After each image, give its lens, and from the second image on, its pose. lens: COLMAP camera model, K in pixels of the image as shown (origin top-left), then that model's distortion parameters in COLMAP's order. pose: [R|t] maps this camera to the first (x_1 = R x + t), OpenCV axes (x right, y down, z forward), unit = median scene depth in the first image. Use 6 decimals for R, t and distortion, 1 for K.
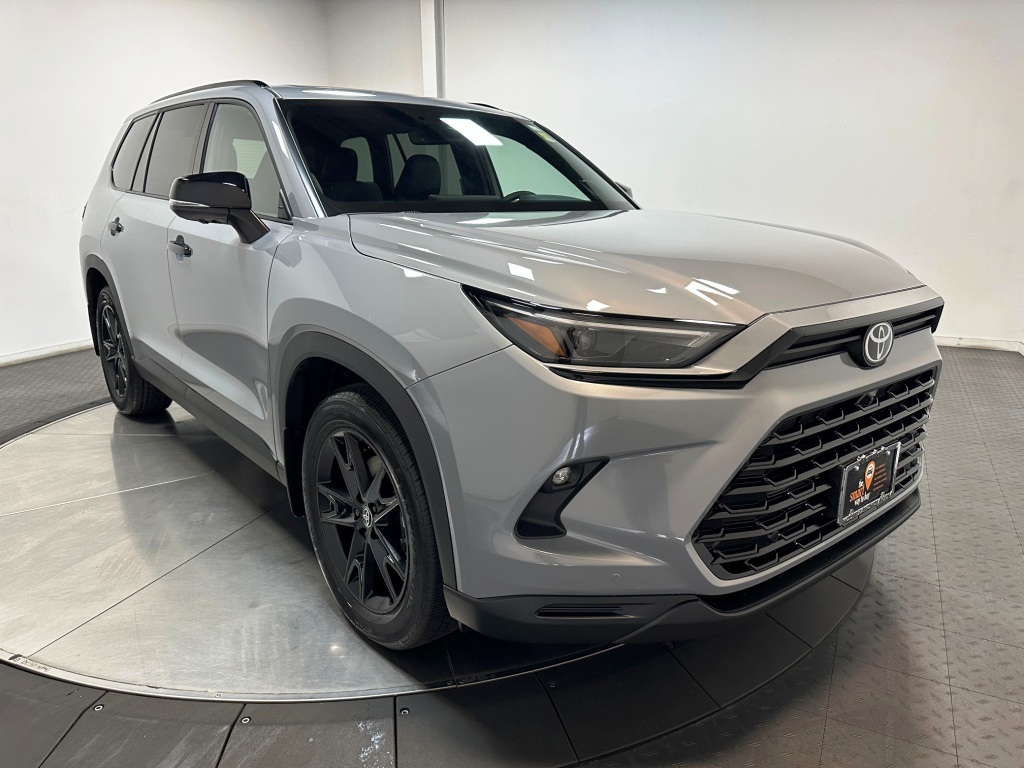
lens RADIAL K [[729.2, 0, 533.4], [0, 729.2, 383.5], [0, 0, 1]] dist [0.013919, -0.042573]
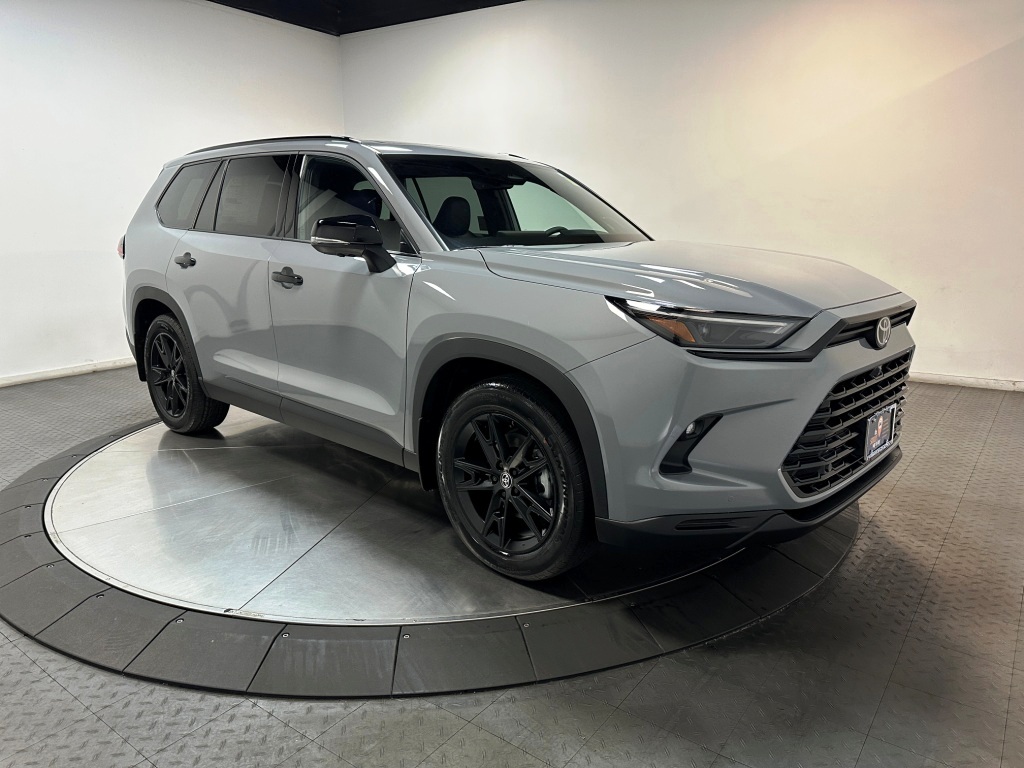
lens RADIAL K [[729.2, 0, 511.9], [0, 729.2, 385.2], [0, 0, 1]] dist [0.013919, -0.042573]
pose [[0.992740, -0.034814, 0.115127, -0.401993], [0.039505, 0.998469, -0.038718, 0.073590], [-0.113603, 0.042985, 0.992596, -0.315055]]
